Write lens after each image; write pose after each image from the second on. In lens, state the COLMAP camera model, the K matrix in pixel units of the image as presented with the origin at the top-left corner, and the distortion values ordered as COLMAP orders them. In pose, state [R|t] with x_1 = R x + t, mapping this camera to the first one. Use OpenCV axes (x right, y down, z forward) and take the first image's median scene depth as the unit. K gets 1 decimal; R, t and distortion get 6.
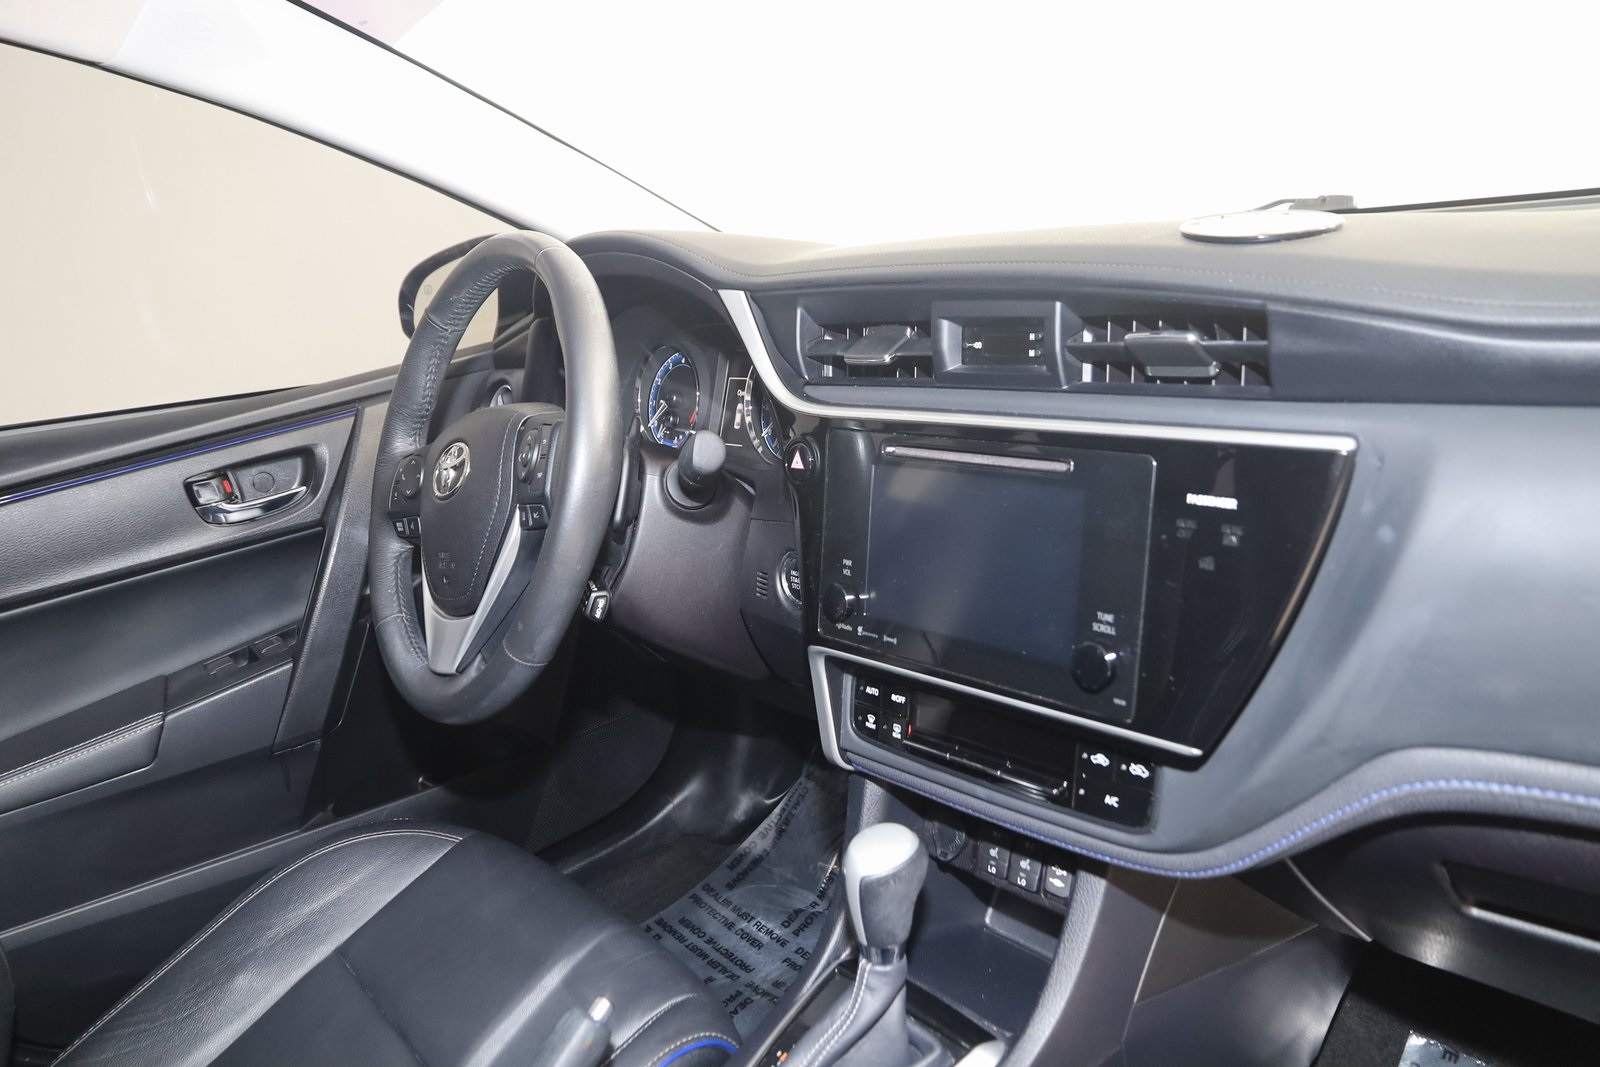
lens RADIAL K [[1076.4, 0, 805.6], [0, 1076.4, 537.1], [0, 0, 1]] dist [-0.112995, 0.054669]
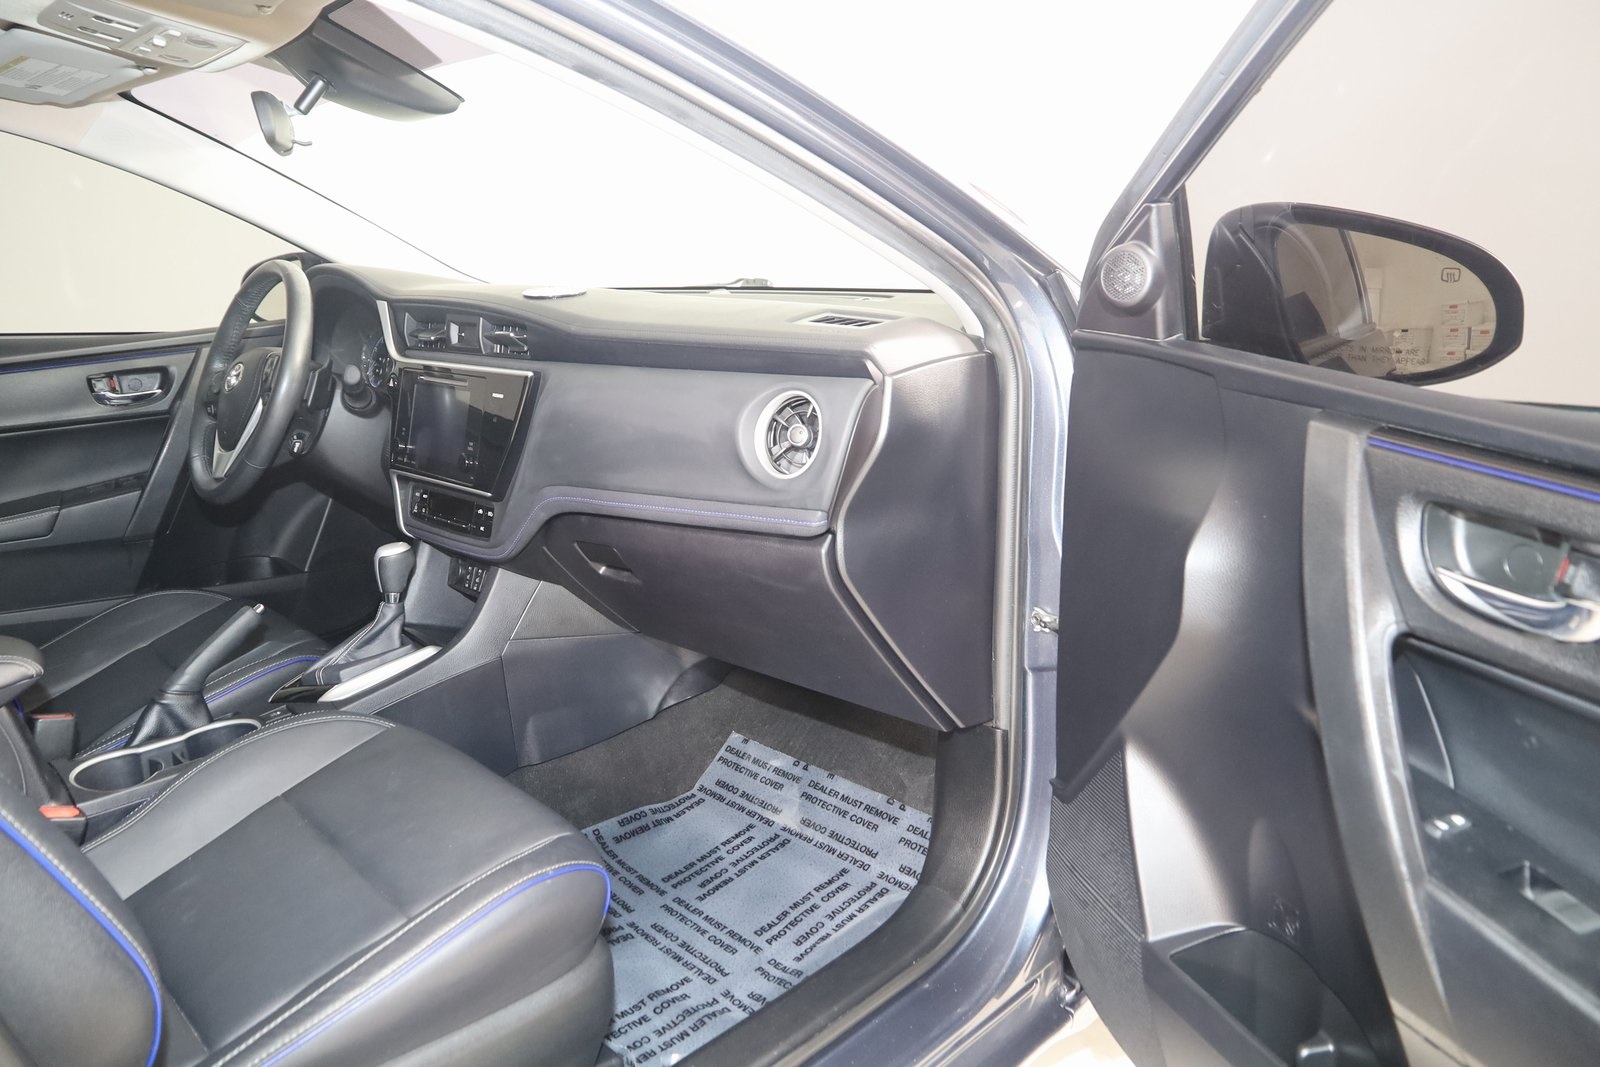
lens RADIAL K [[1076.4, 0, 805.3], [0, 1076.4, 528.8], [0, 0, 1]] dist [-0.112995, 0.054669]
pose [[0.991646, 0.087980, 0.094333, 0.582434], [-0.084820, 0.995709, -0.037005, 0.207528], [-0.097184, 0.028695, 0.994853, -1.060964]]
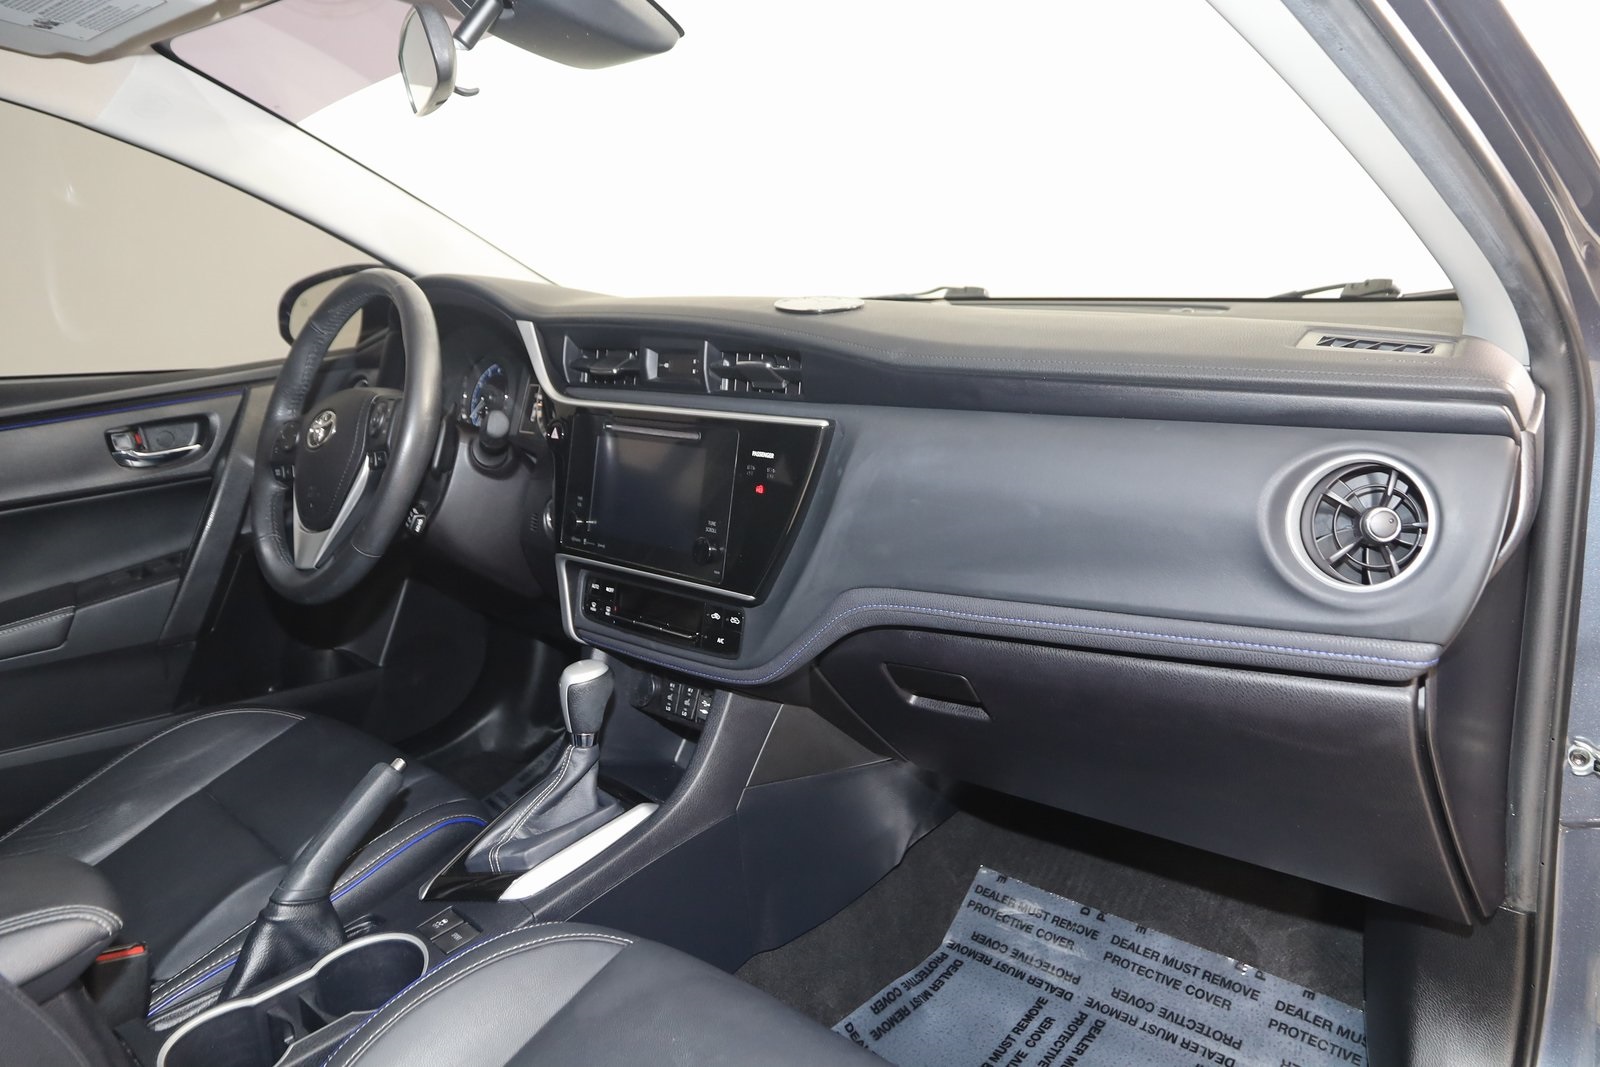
lens RADIAL K [[1076.4, 0, 802.9], [0, 1076.4, 534.4], [0, 0, 1]] dist [-0.112995, 0.054669]
pose [[0.989901, 0.058157, 0.129285, 0.142115], [-0.052409, 0.997499, -0.047424, 0.117468], [-0.131719, 0.040170, 0.990473, -0.514204]]
